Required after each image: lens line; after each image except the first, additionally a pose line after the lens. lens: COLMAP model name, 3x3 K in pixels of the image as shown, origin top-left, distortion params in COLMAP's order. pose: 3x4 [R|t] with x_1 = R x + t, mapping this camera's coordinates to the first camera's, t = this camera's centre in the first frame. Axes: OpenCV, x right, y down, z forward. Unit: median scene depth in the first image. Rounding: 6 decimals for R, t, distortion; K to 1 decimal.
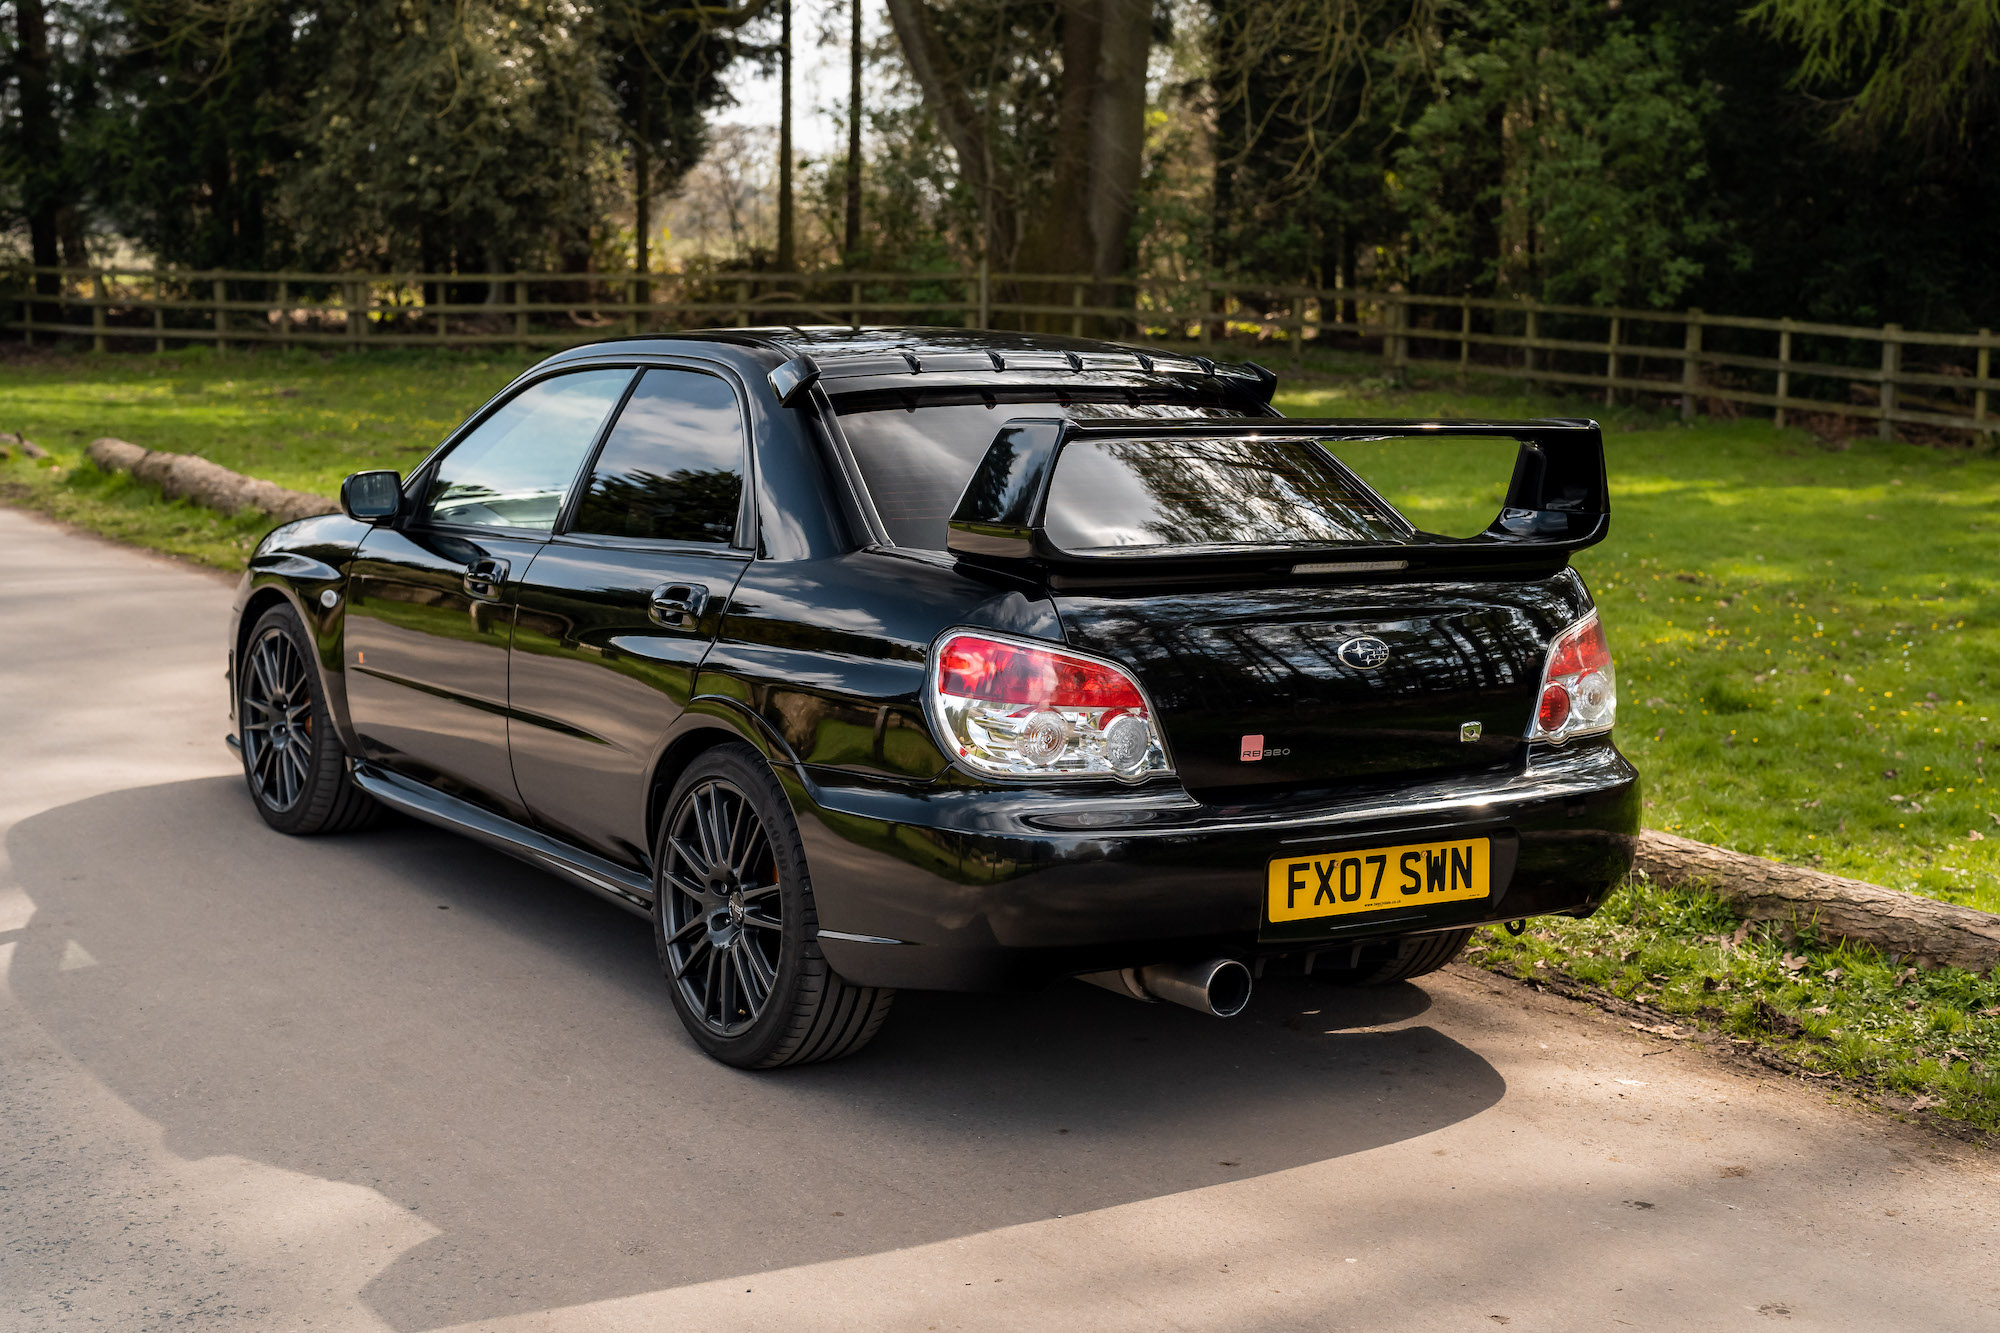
lens RADIAL K [[2927.7, 0, 934.5], [0, 2927.7, 664.8], [0, 0, 1]] dist [0.011733, 0.000000]
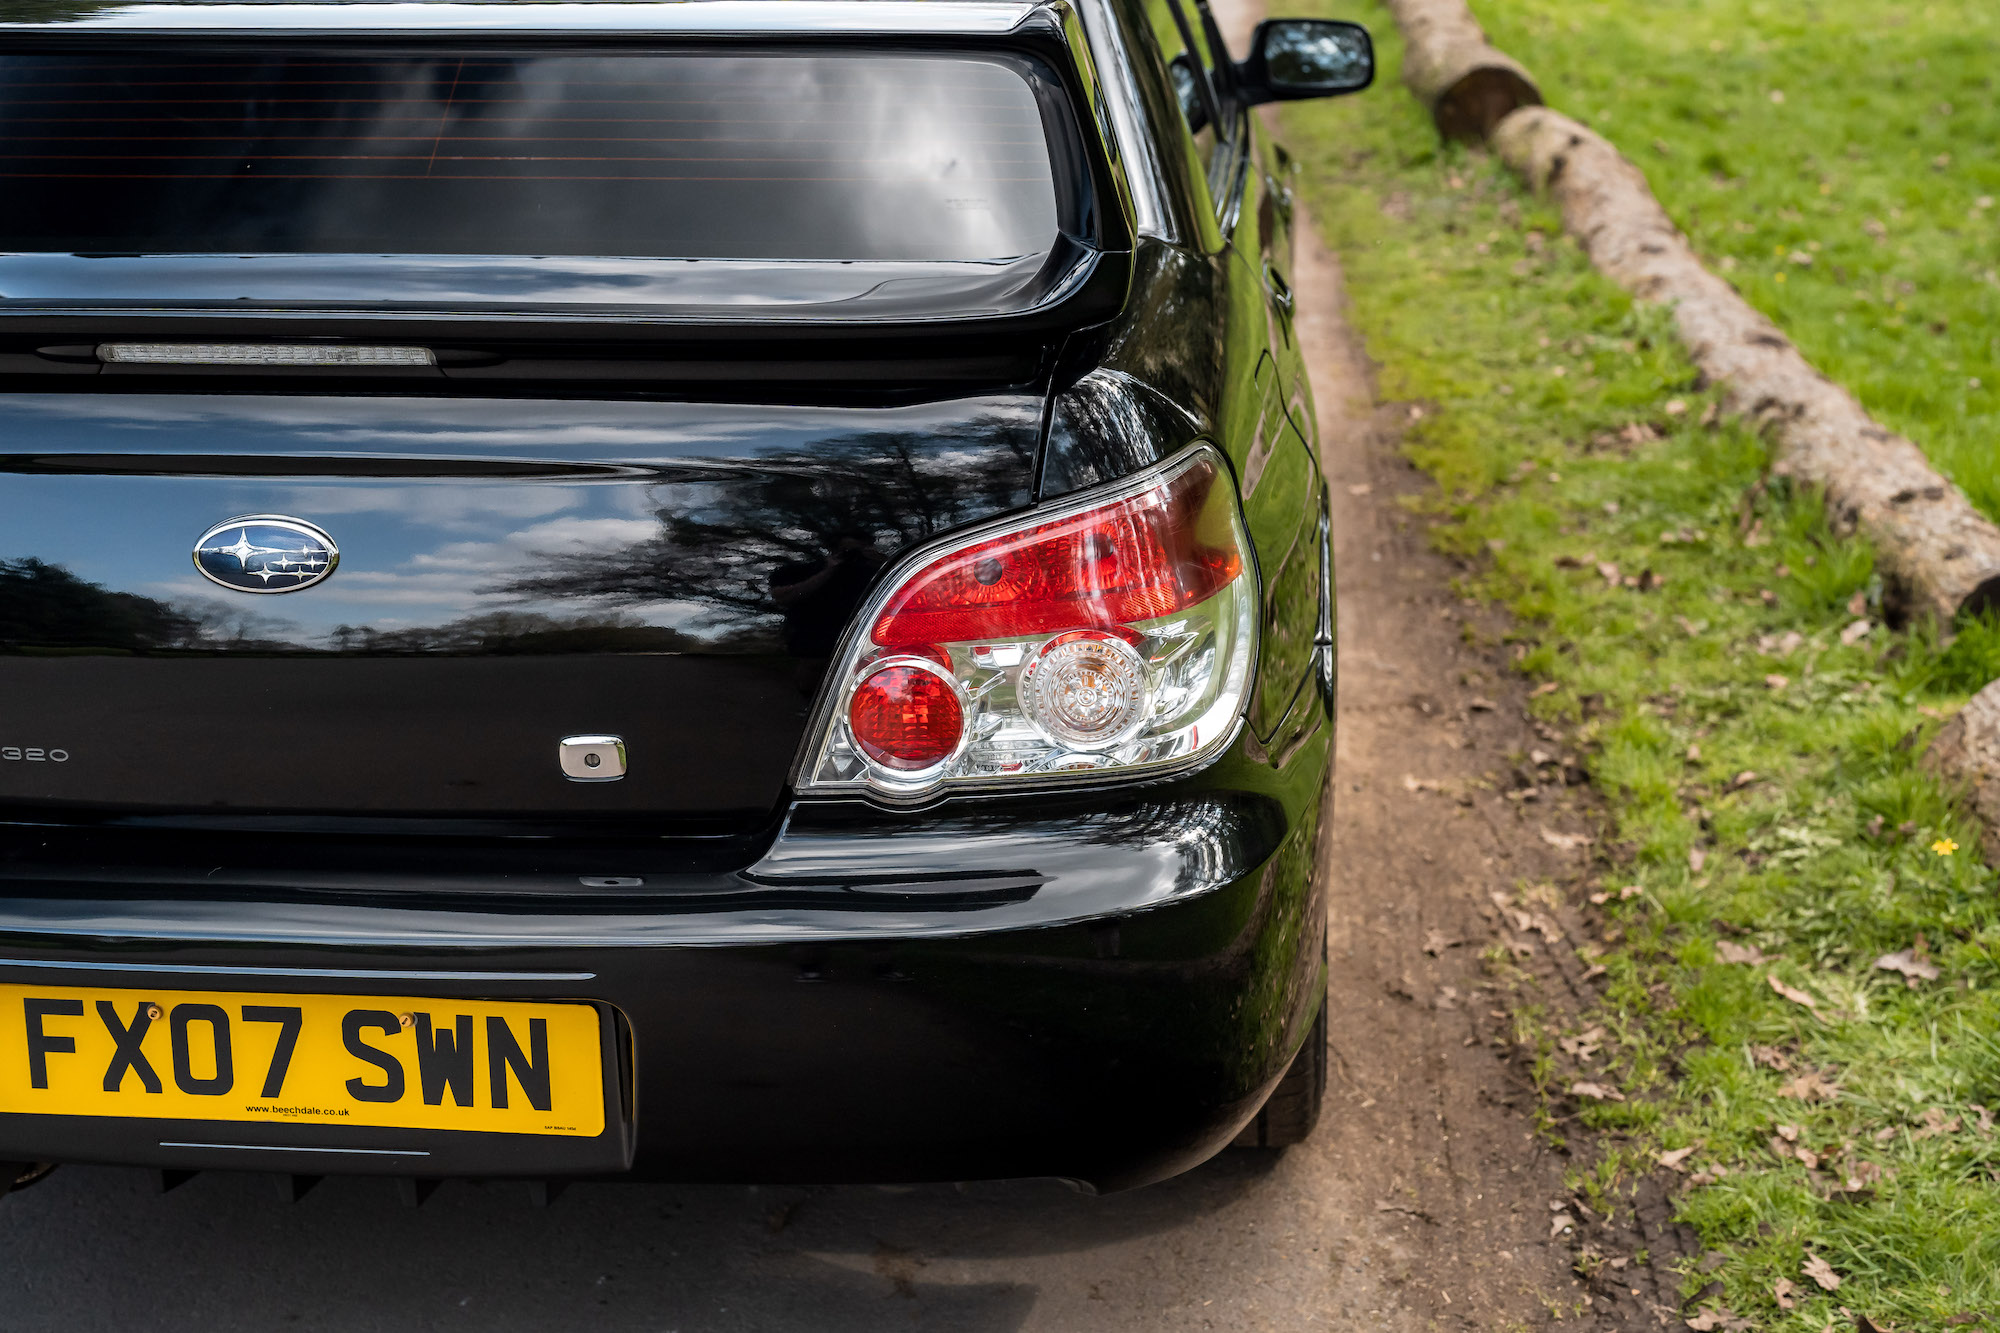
lens RADIAL K [[2975.6, 0, 914.9], [0, 2975.6, 697.5], [0, 0, 1]] dist [0.034433, 0.000000]
pose [[0.786524, 0.164776, -0.595171, 0.468019], [-0.051529, 0.977897, 0.202640, -0.074644], [0.615406, -0.128713, 0.777630, 0.679679]]
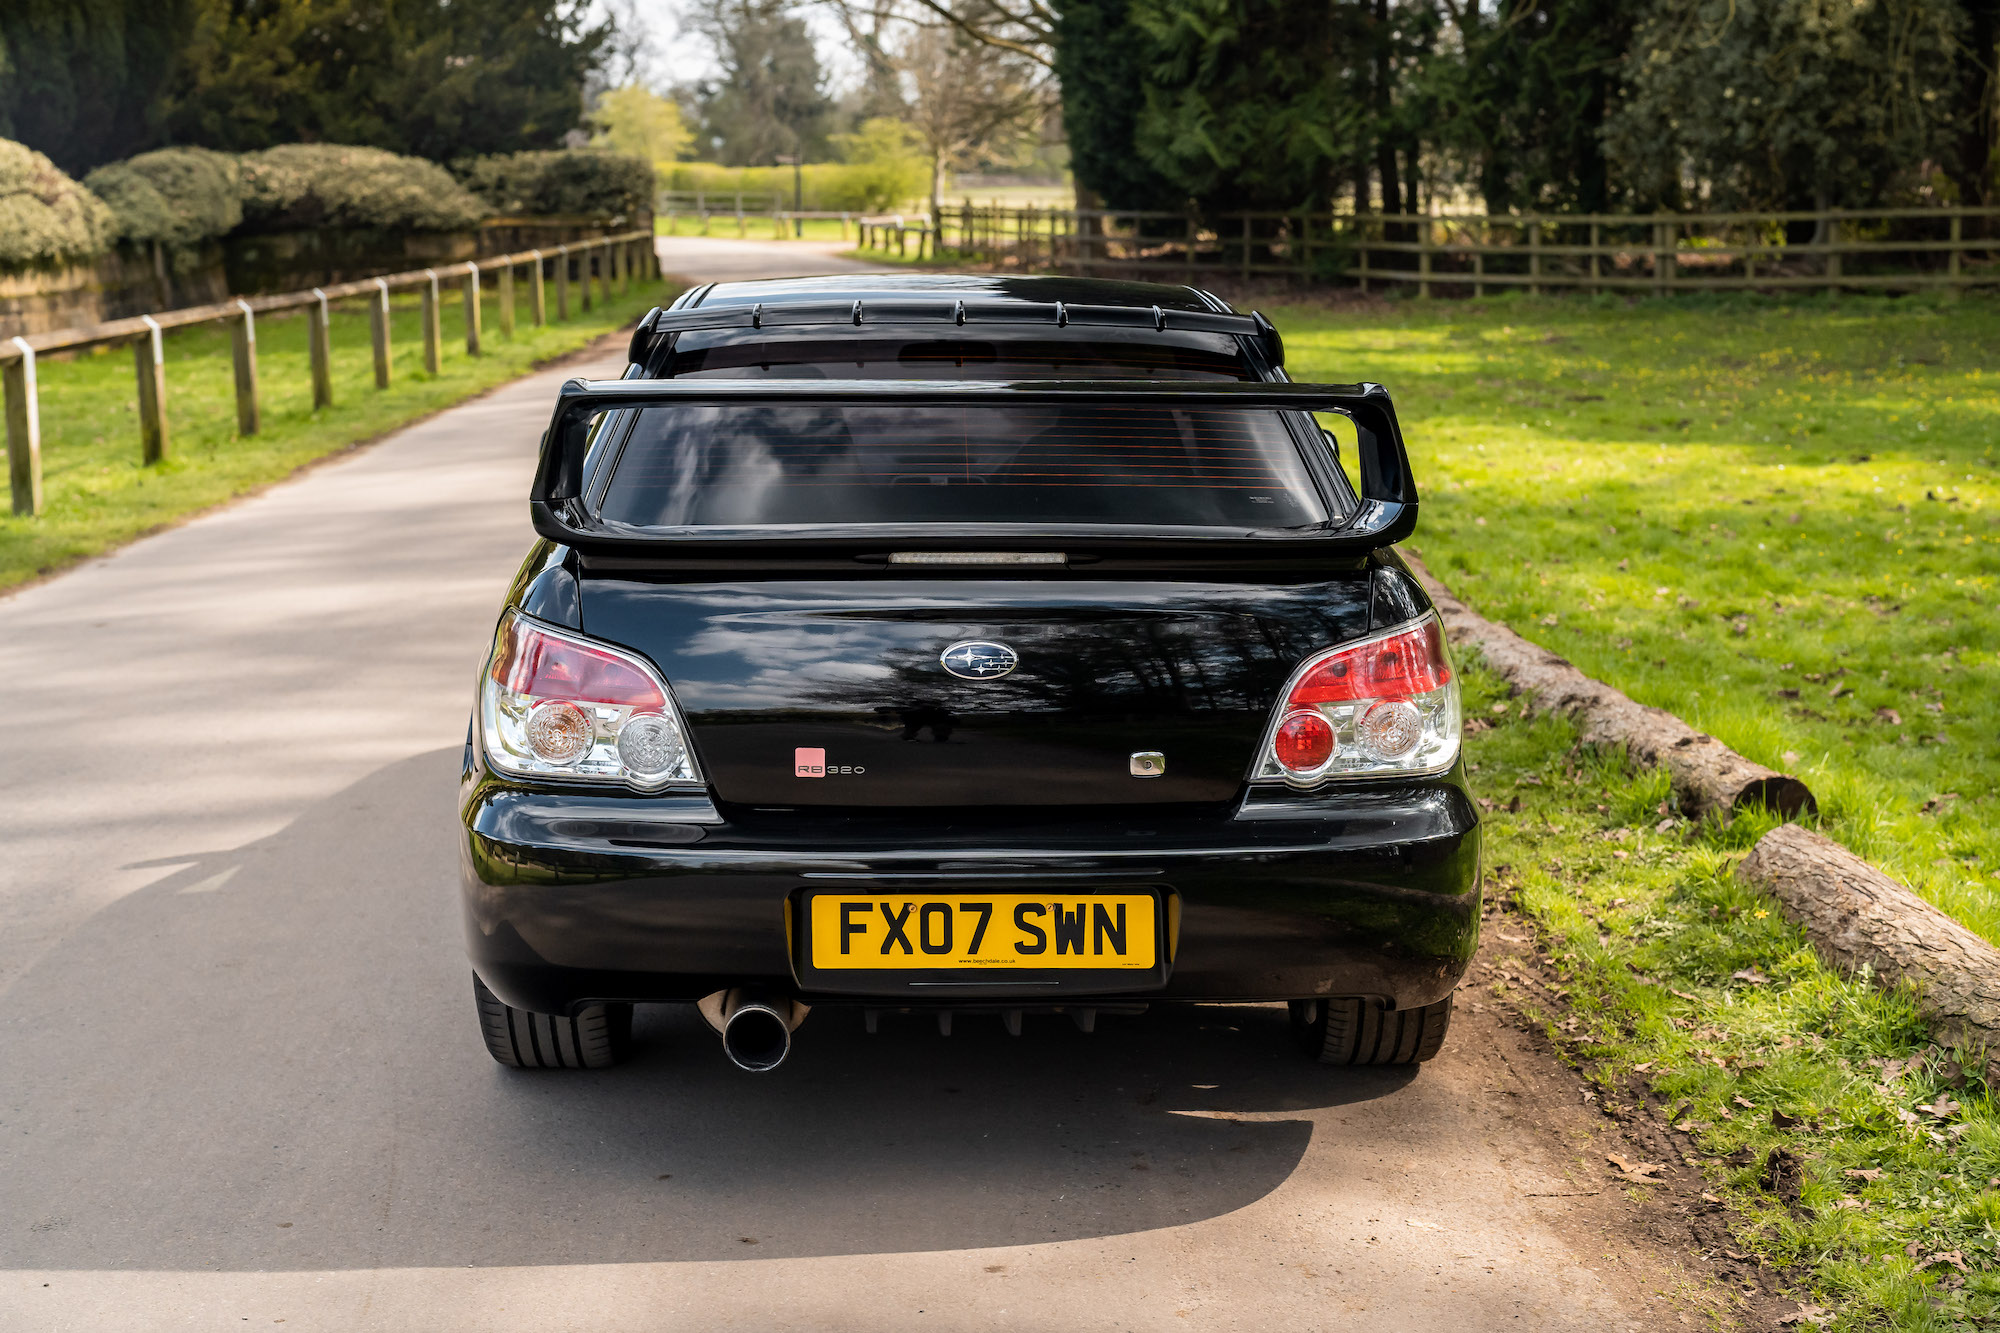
lens RADIAL K [[2927.7, 0, 911.6], [0, 2927.7, 681.9], [0, 0, 1]] dist [0.011733, 0.000000]
pose [[0.856235, 0.061887, -0.512866, 0.533970], [-0.049182, 0.998054, 0.038323, -0.027743], [0.514240, -0.007589, 0.857613, 0.260999]]
